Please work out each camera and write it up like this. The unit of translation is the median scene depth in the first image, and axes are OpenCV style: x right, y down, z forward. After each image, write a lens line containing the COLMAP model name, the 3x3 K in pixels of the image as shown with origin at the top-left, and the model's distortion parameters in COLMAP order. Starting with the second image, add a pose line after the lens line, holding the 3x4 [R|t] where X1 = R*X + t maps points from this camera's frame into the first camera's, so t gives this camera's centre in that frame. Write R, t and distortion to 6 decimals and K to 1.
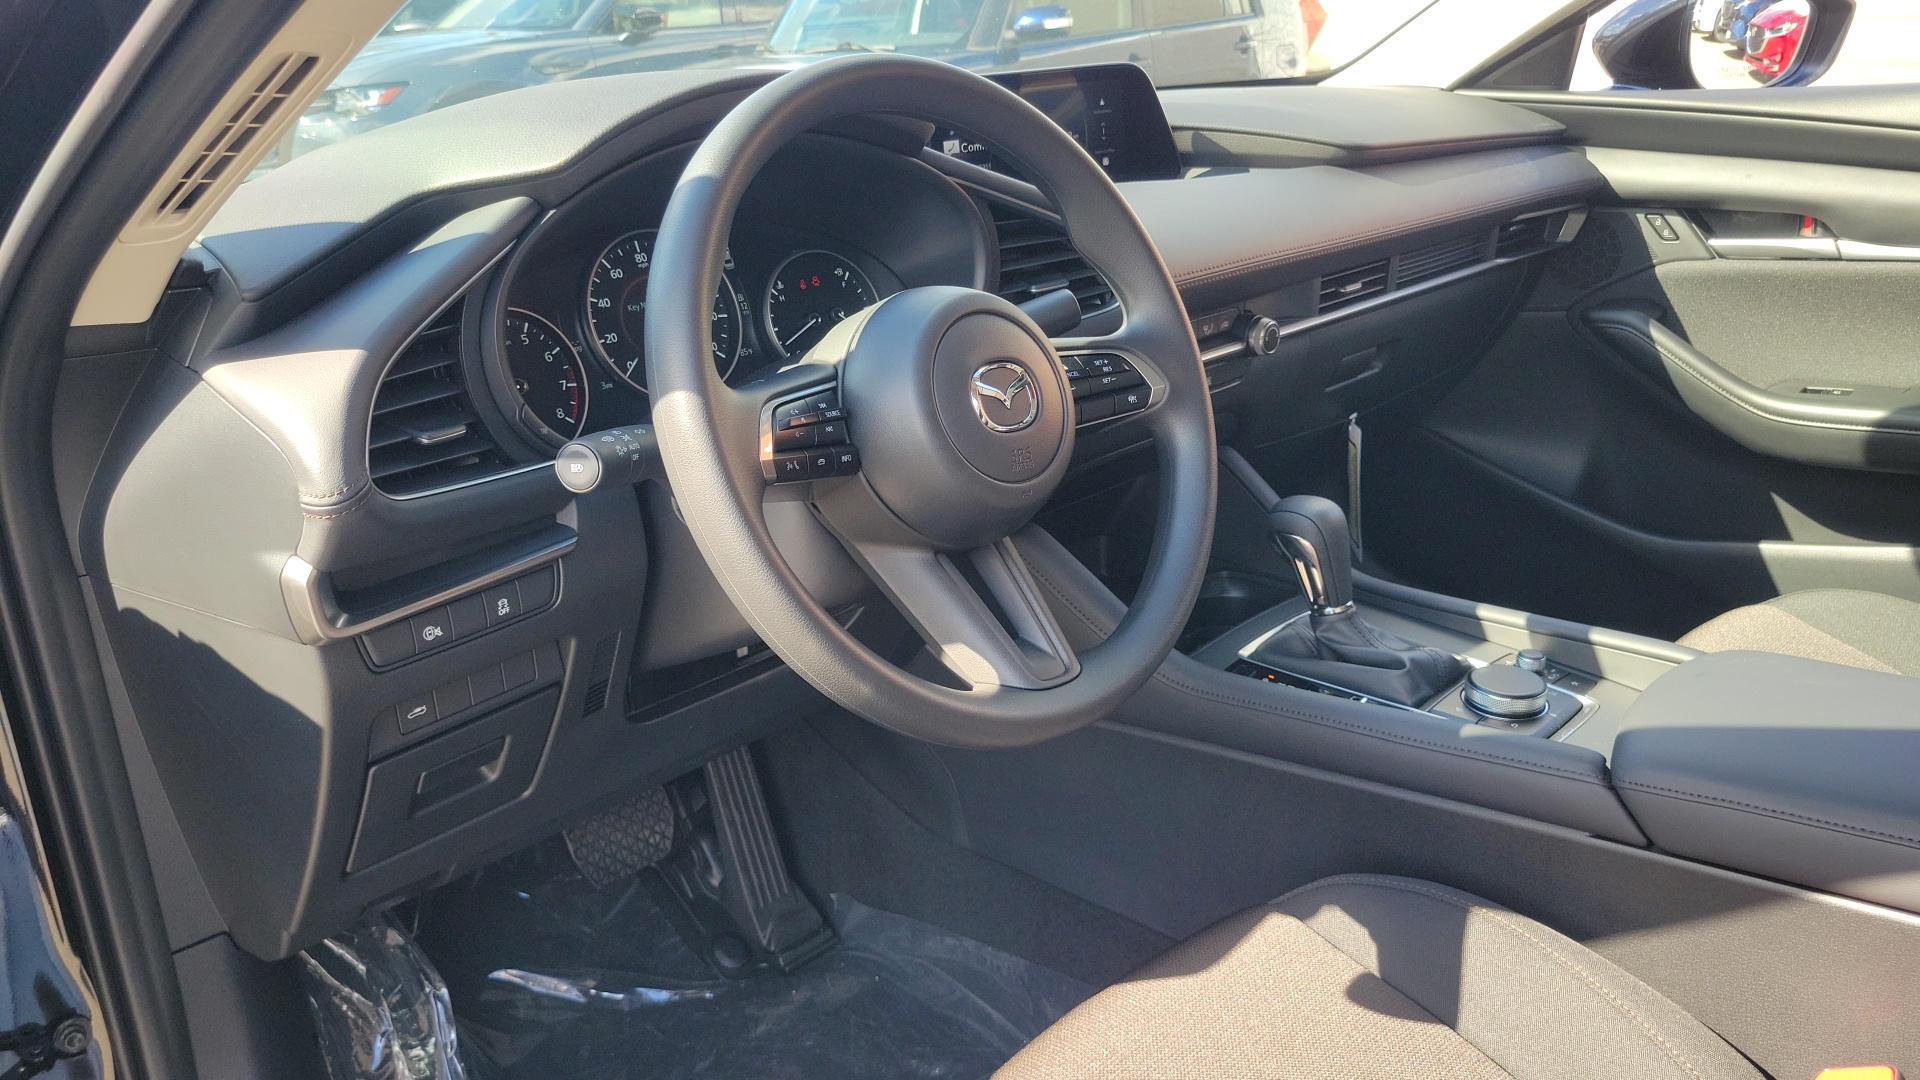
lens RADIAL K [[1477.1, 0, 968.4], [0, 1477.1, 530.4], [0, 0, 1]] dist [0.013912, -0.005958]
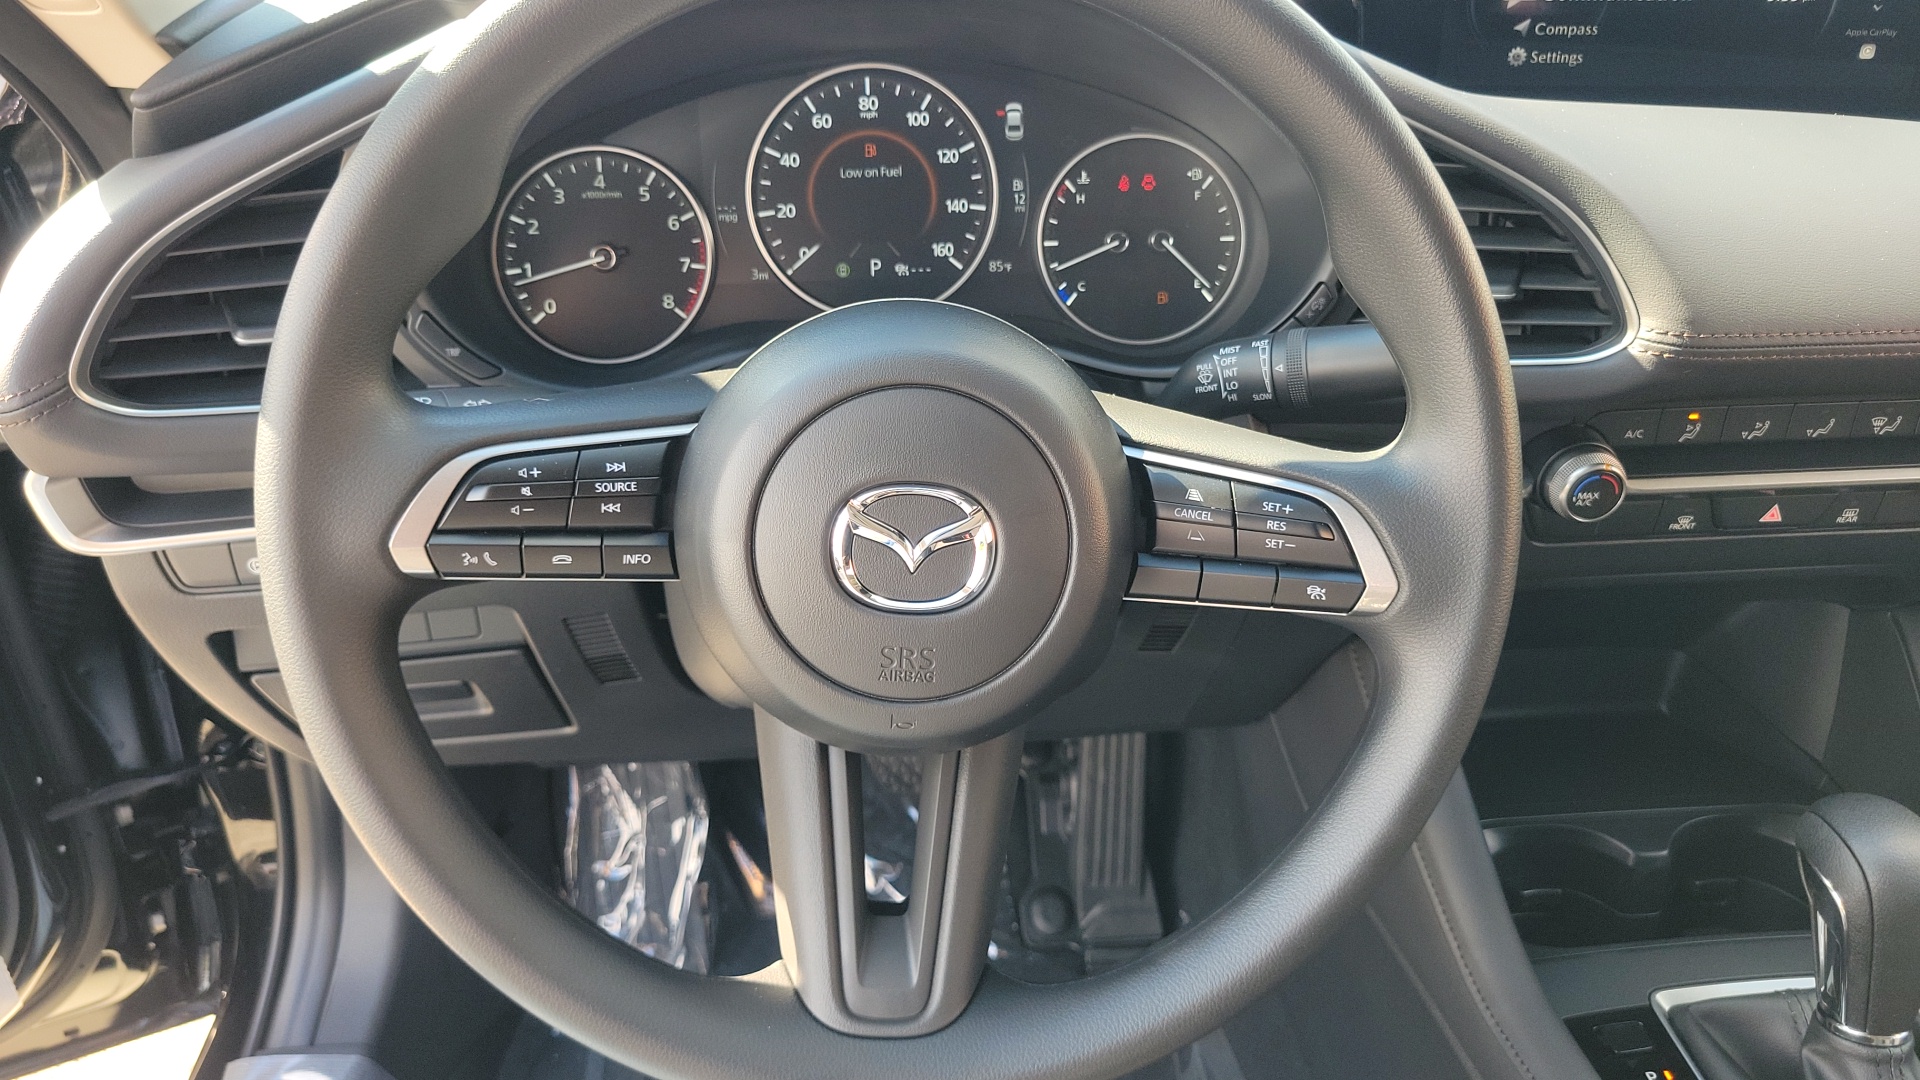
lens RADIAL K [[1477.1, 0, 968.4], [0, 1477.1, 530.4], [0, 0, 1]] dist [0.013912, -0.005958]
pose [[0.742519, 0.370784, -0.557839, 0.202569], [-0.249037, 0.925930, 0.283963, -0.151665], [0.621809, -0.071925, 0.779859, 0.344054]]
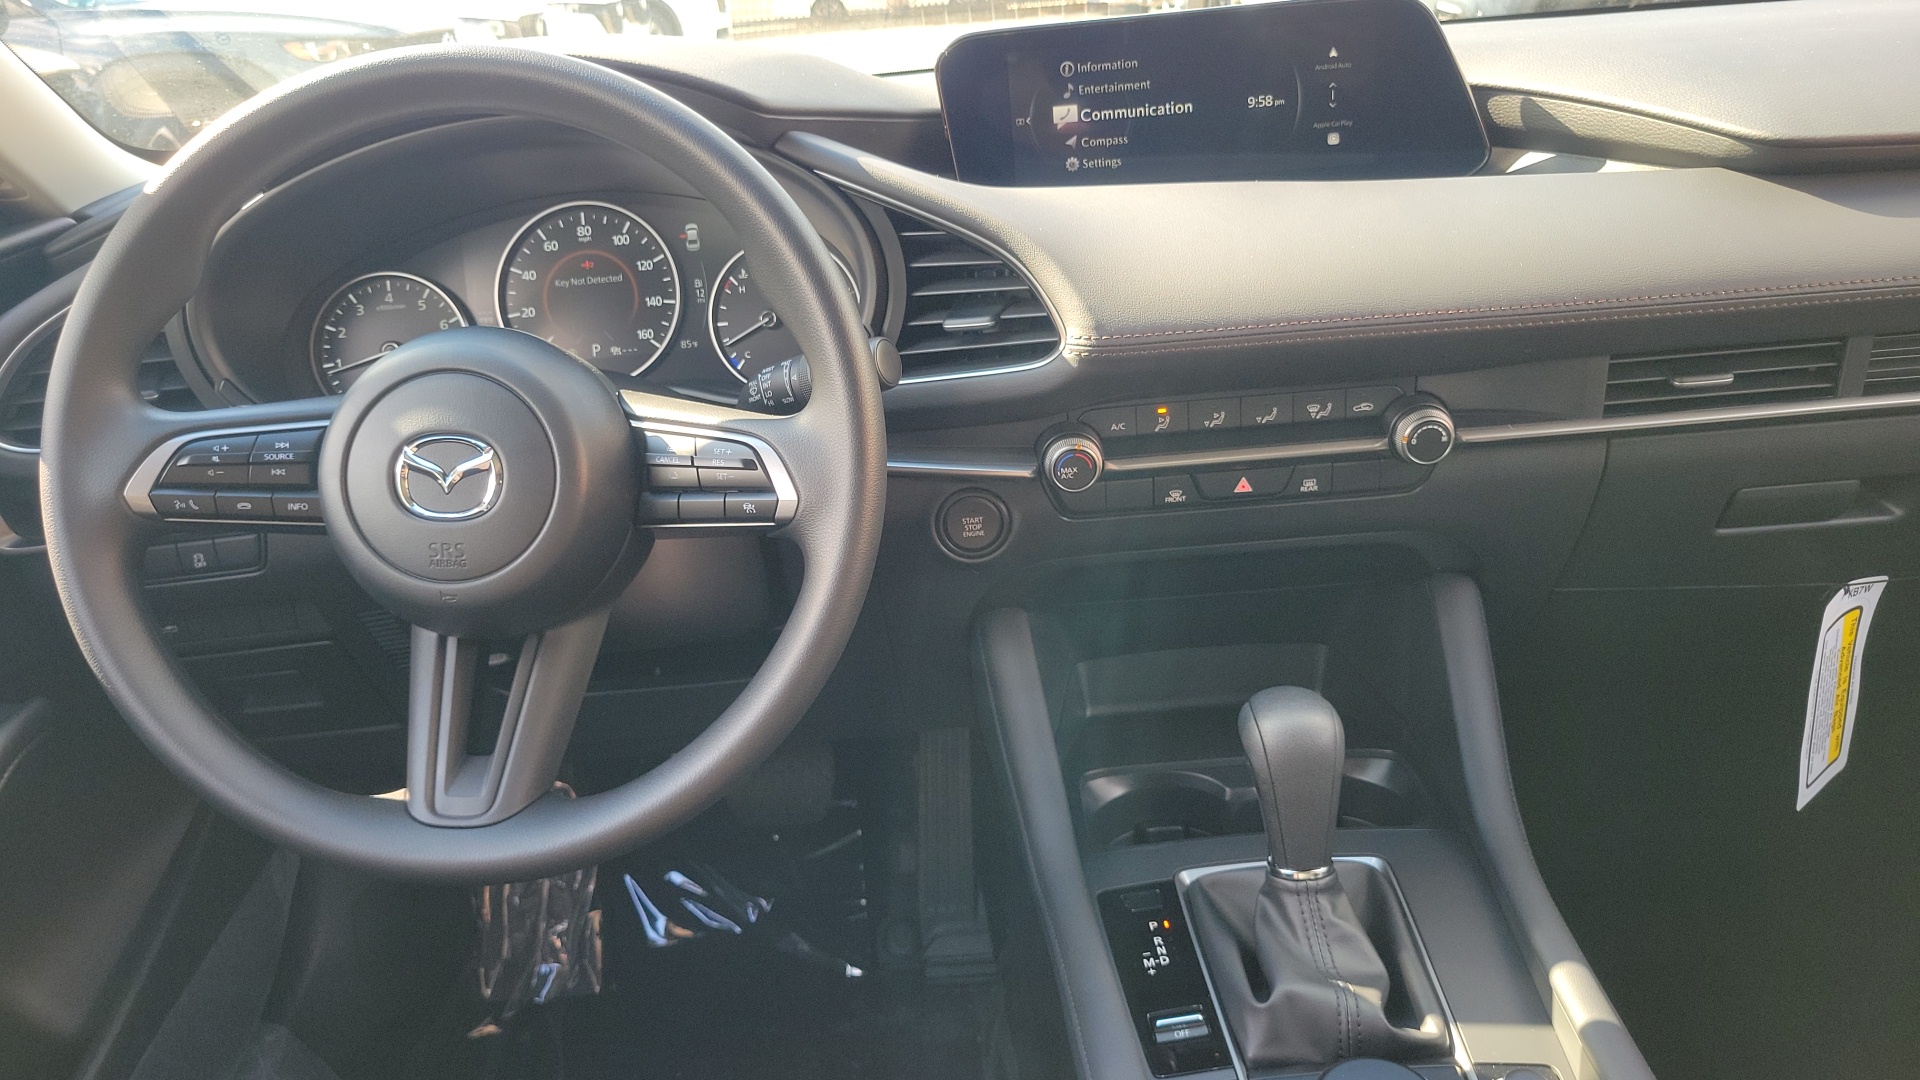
lens RADIAL K [[1482.5, 0, 949.4], [0, 1482.5, 550.0], [0, 0, 1]] dist [0.020886, -0.007635]
pose [[0.686129, 0.263563, -0.678057, 0.467676], [-0.183485, 0.964627, 0.189284, -0.153666], [0.703960, -0.005460, 0.710218, 0.355556]]
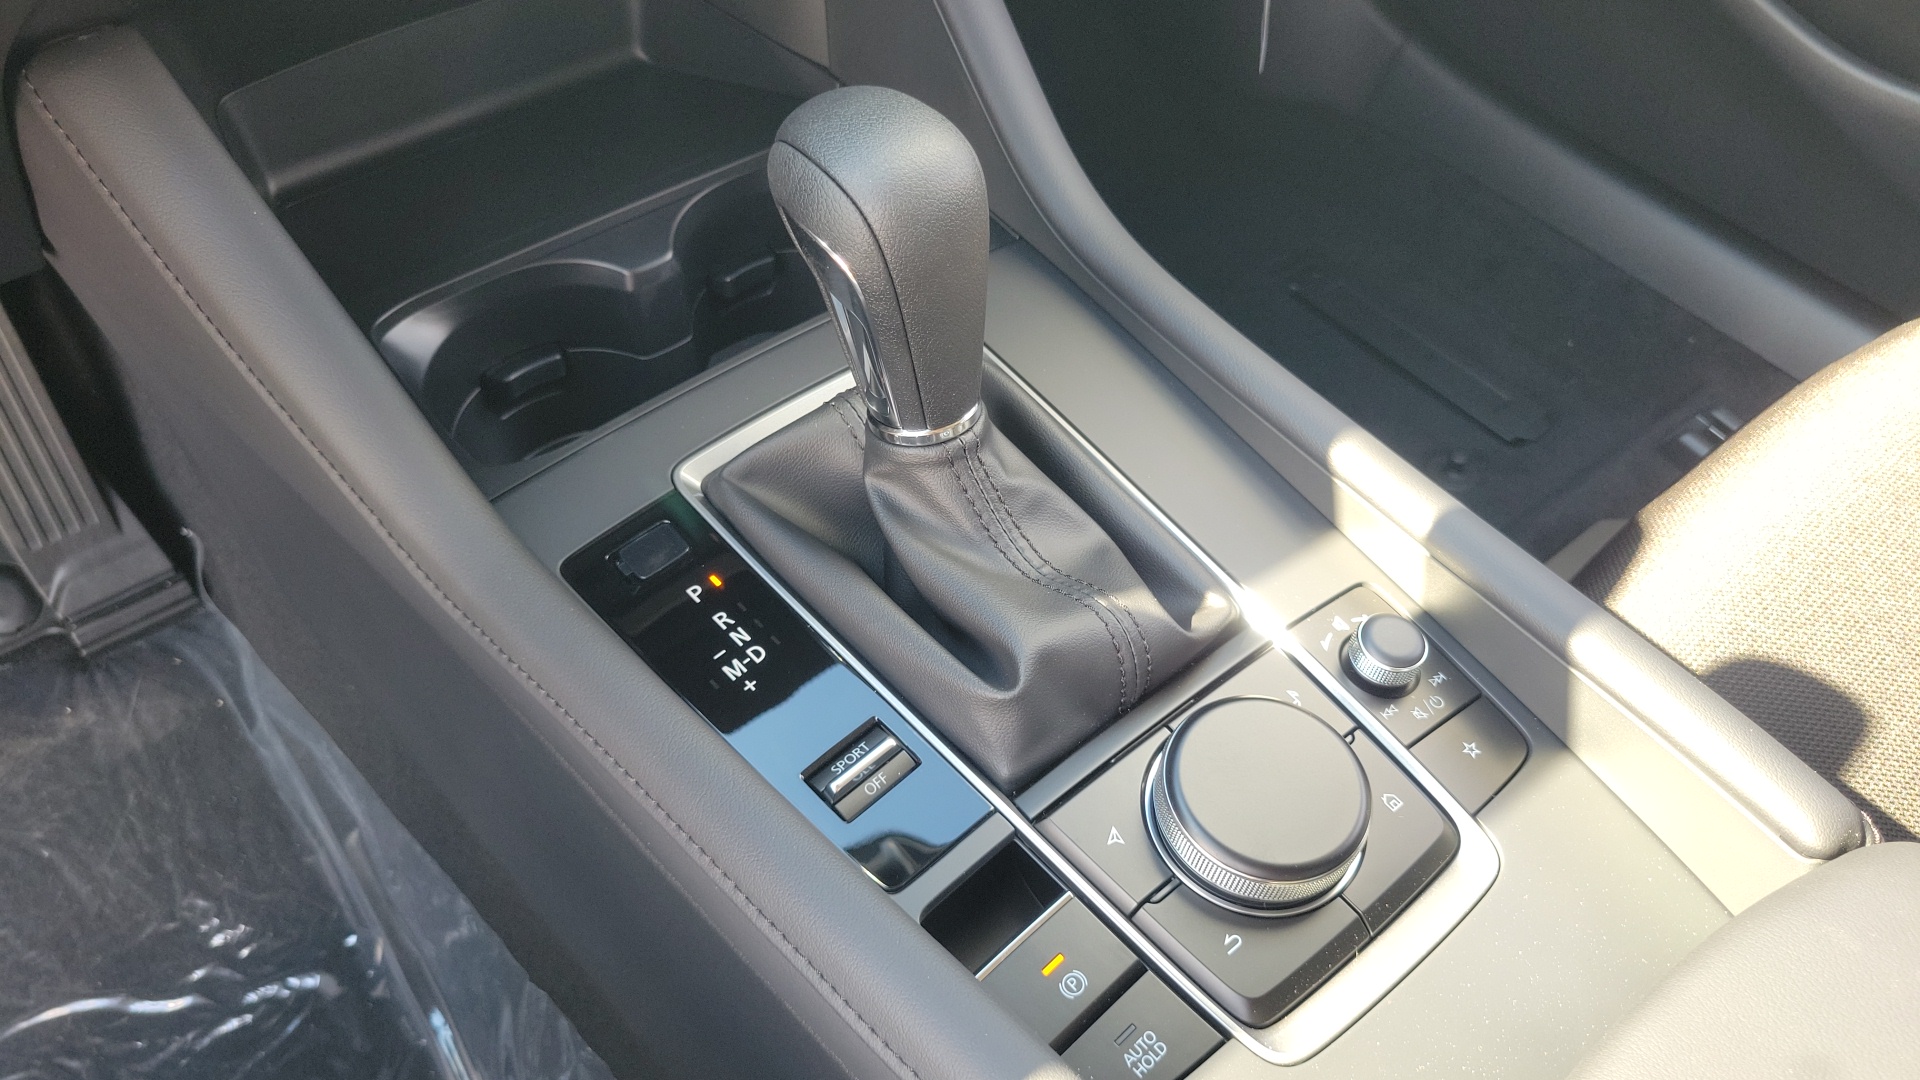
lens RADIAL K [[1481.1, 0, 946.5], [0, 1481.1, 536.1], [0, 0, 1]] dist [0.022072, -0.010687]
pose [[0.986960, 0.160788, -0.007521, 0.219437], [-0.134082, 0.847088, 0.514260, -0.096072], [0.089058, -0.506546, 0.857601, 0.564484]]
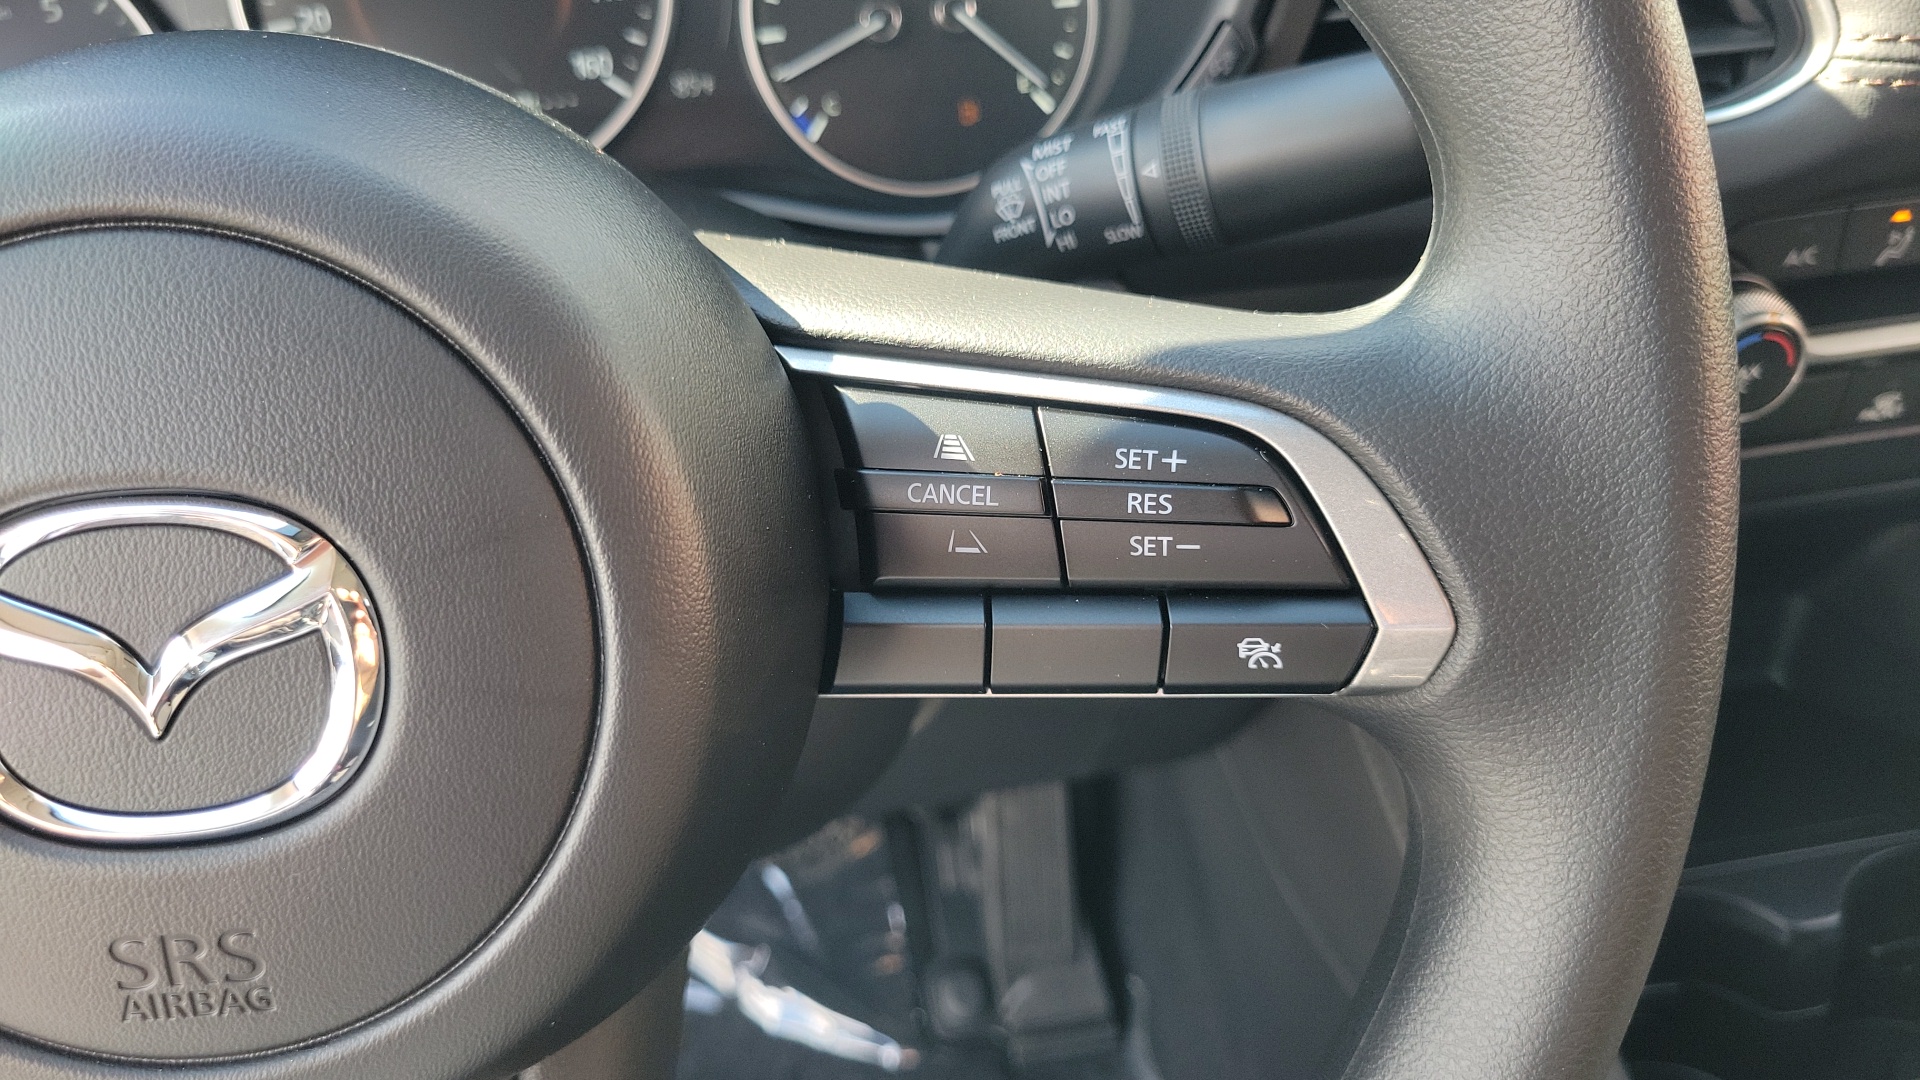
lens RADIAL K [[1505.3, 0, 949.6], [0, 1505.3, 542.0], [0, 0, 1]] dist [-0.006722, -0.005559]
pose [[0.786032, 0.318180, -0.530014, 0.125470], [-0.165250, 0.934318, 0.315821, -0.111500], [0.595690, -0.160660, 0.786983, 0.533000]]
